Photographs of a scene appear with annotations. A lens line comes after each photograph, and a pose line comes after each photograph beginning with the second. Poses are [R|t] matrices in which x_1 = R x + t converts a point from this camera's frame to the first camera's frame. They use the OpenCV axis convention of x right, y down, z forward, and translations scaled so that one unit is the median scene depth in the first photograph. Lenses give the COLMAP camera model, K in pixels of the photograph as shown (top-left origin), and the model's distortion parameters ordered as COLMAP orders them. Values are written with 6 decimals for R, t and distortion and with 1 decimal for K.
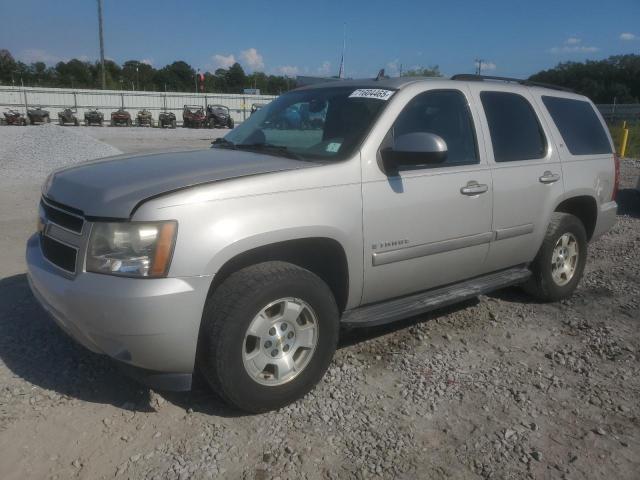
lens RADIAL K [[504.4, 0, 318.3], [0, 504.4, 236.9], [0, 0, 1]] dist [-0.009703, 0.008324]
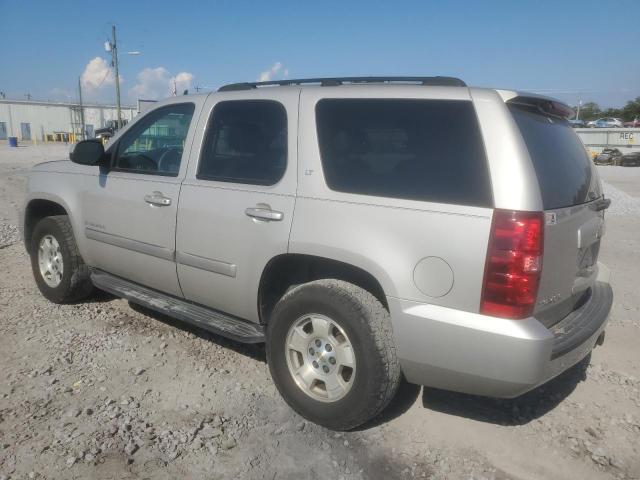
lens RADIAL K [[504.4, 0, 320.6], [0, 504.4, 237.6], [0, 0, 1]] dist [-0.009703, 0.008324]
pose [[0.269066, 0.169637, -0.948065, 1.204480], [-0.253440, 0.962145, 0.100229, -0.181834], [0.929178, 0.213309, 0.301873, 0.902845]]
